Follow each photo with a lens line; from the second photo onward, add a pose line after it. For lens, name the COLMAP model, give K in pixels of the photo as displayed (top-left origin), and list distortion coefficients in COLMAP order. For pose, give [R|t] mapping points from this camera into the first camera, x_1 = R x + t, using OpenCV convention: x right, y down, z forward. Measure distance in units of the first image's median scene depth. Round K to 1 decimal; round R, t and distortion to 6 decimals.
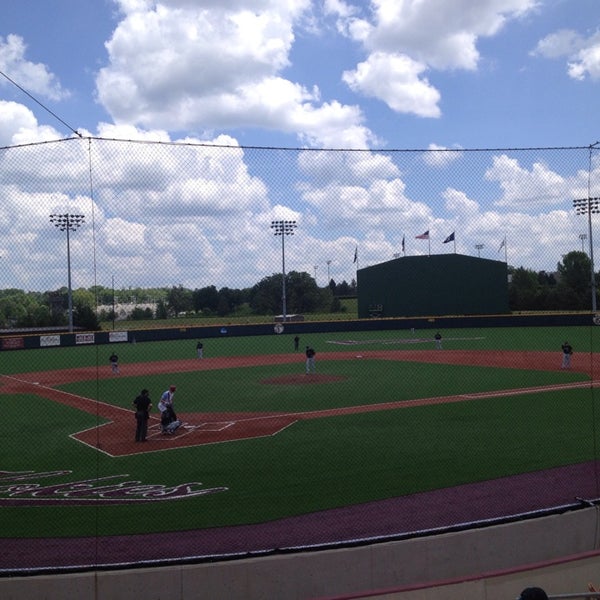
lens RADIAL K [[778.1, 0, 294.9], [0, 778.1, 298.6], [0, 0, 1]] dist [0.166498, 0.000000]
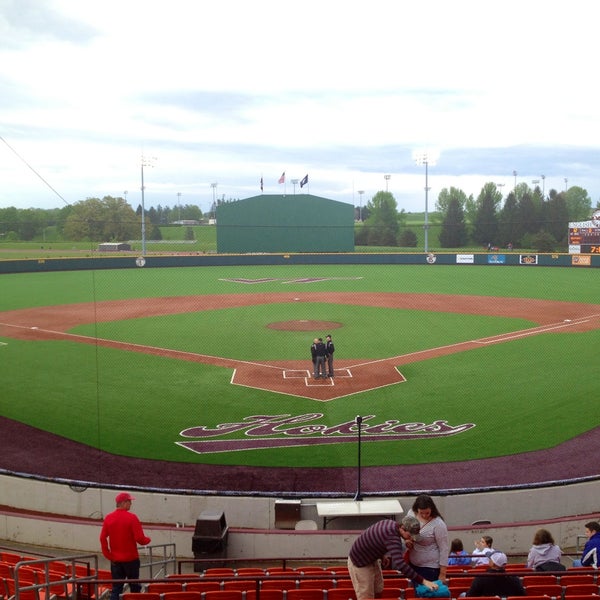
lens RADIAL K [[778.1, 0, 303.9], [0, 778.1, 299.6], [0, 0, 1]] dist [0.166498, 0.000000]
pose [[0.960411, 0.003822, 0.278561, -0.098786], [-0.030793, 0.995235, 0.092513, -0.012994], [-0.276880, -0.097428, 0.955953, -0.030205]]
